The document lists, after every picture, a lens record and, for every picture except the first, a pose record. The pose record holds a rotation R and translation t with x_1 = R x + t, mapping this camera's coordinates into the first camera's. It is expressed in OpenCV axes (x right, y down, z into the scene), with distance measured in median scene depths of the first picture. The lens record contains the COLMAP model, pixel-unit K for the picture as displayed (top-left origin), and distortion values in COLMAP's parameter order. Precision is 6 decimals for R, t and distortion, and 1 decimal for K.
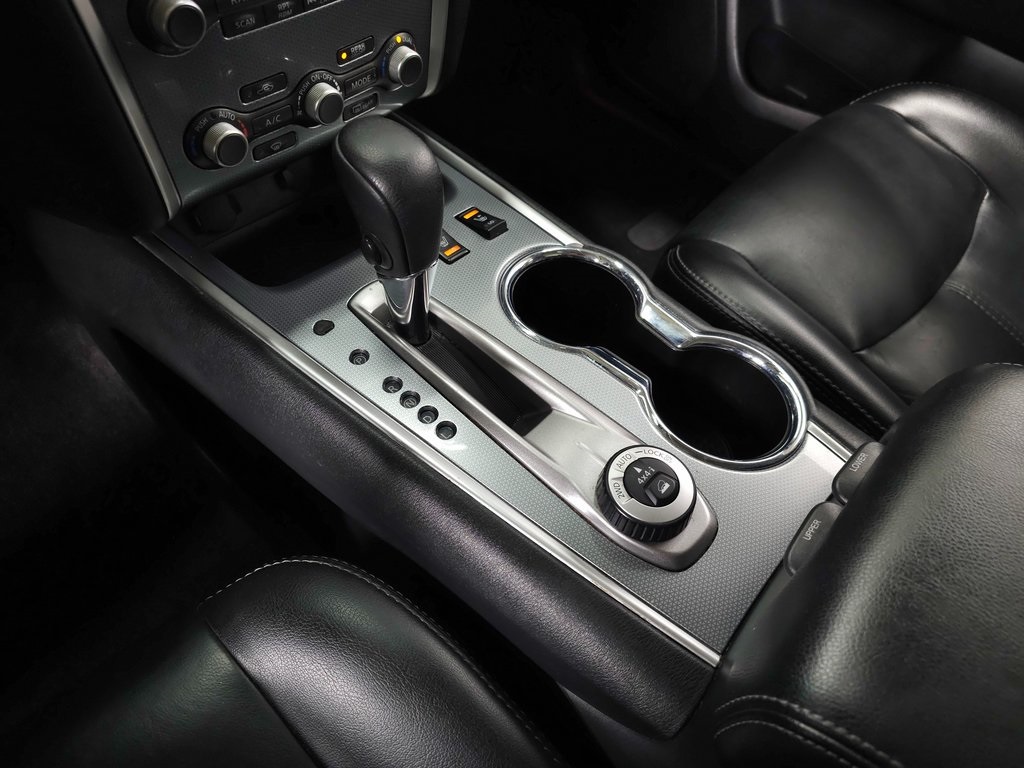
lens RADIAL K [[695.4, 0, 512.2], [0, 695.4, 376.7], [0, 0, 1]] dist [0.039451, -0.046231]
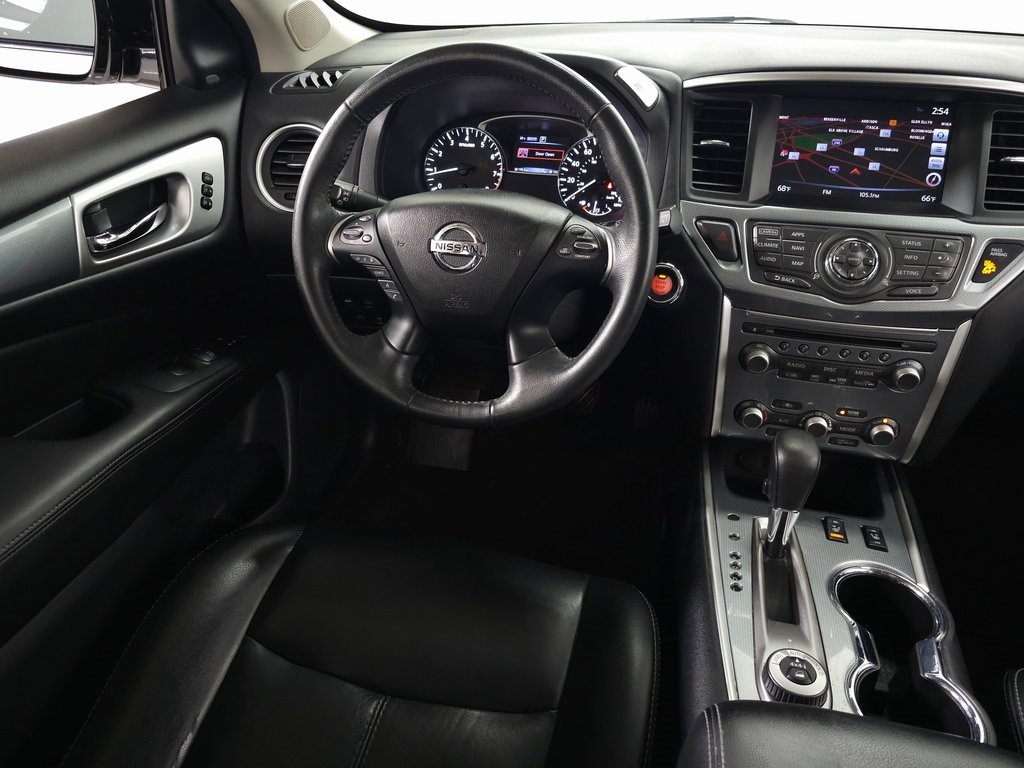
lens RADIAL K [[695.4, 0, 515.7], [0, 695.4, 381.7], [0, 0, 1]] dist [0.039451, -0.046231]
pose [[0.469819, 0.356449, -0.807598, 0.786719], [-0.678130, 0.731440, -0.071666, 0.181261], [0.565164, 0.581326, 0.585363, -0.570435]]
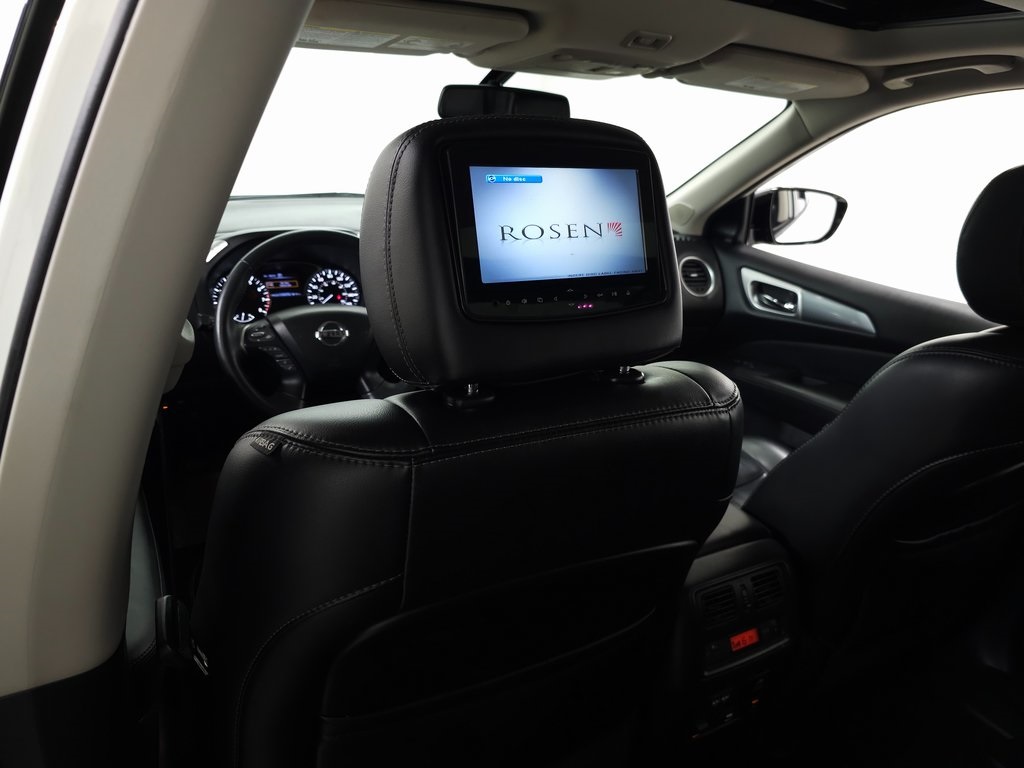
lens RADIAL K [[695.4, 0, 508.4], [0, 695.4, 378.4], [0, 0, 1]] dist [0.039451, -0.046231]
pose [[0.942507, 0.054824, -0.329658, 1.000889], [-0.234450, 0.811434, -0.535358, 1.441370], [0.238145, 0.581867, 0.777636, -1.836663]]
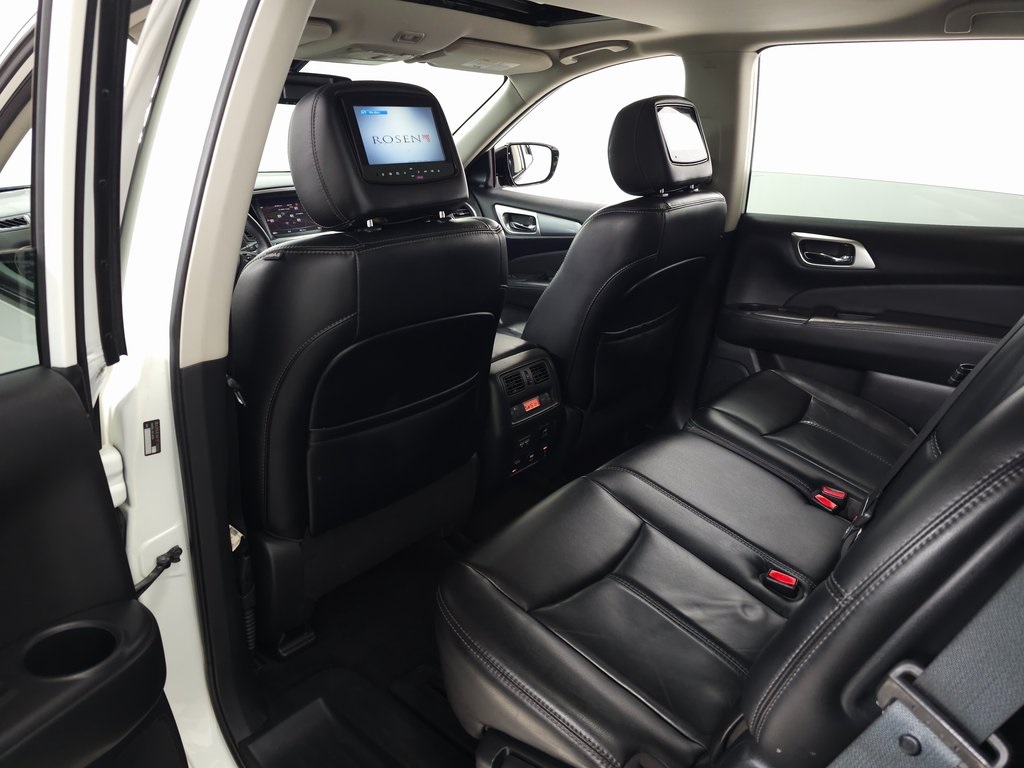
lens RADIAL K [[695.4, 0, 504.8], [0, 695.4, 384.5], [0, 0, 1]] dist [0.039451, -0.046231]
pose [[0.993303, -0.110481, -0.033802, 1.013770], [0.074386, 0.835399, -0.544587, 2.630157], [0.088405, 0.538425, 0.838023, -2.562377]]
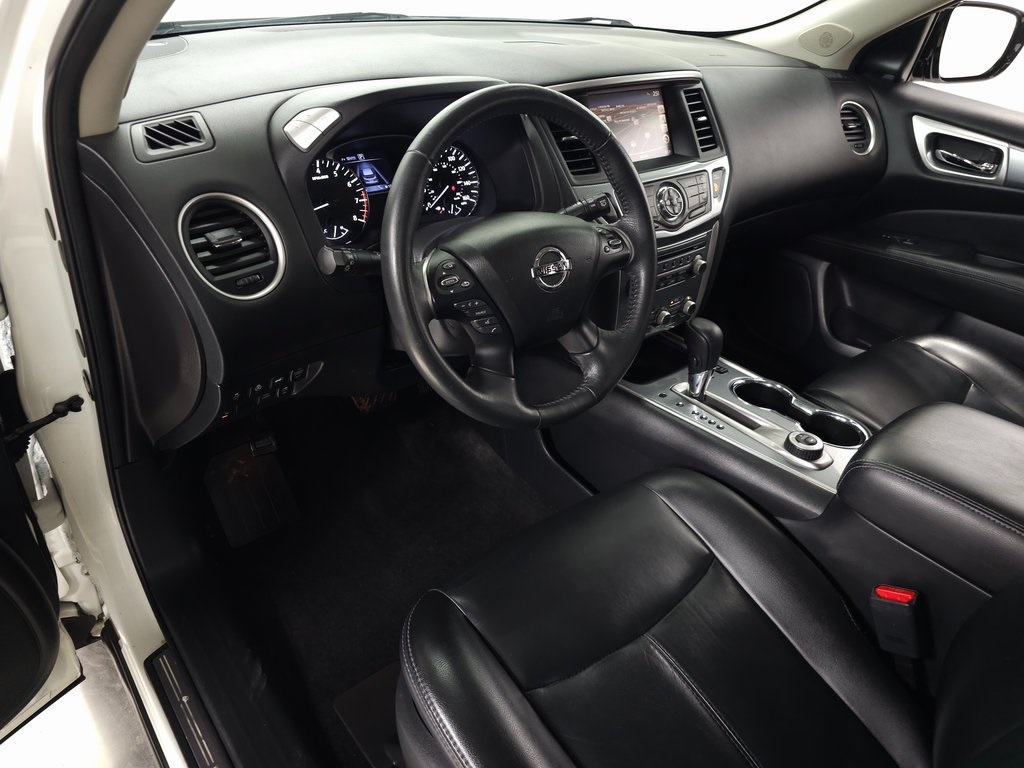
lens RADIAL K [[695.4, 0, 483.3], [0, 695.4, 393.6], [0, 0, 1]] dist [0.039451, -0.046231]
pose [[0.985884, 0.045324, -0.161180, -0.502676], [-0.099585, 0.932610, -0.346874, 0.865021], [0.134596, 0.358028, 0.923959, -1.442589]]
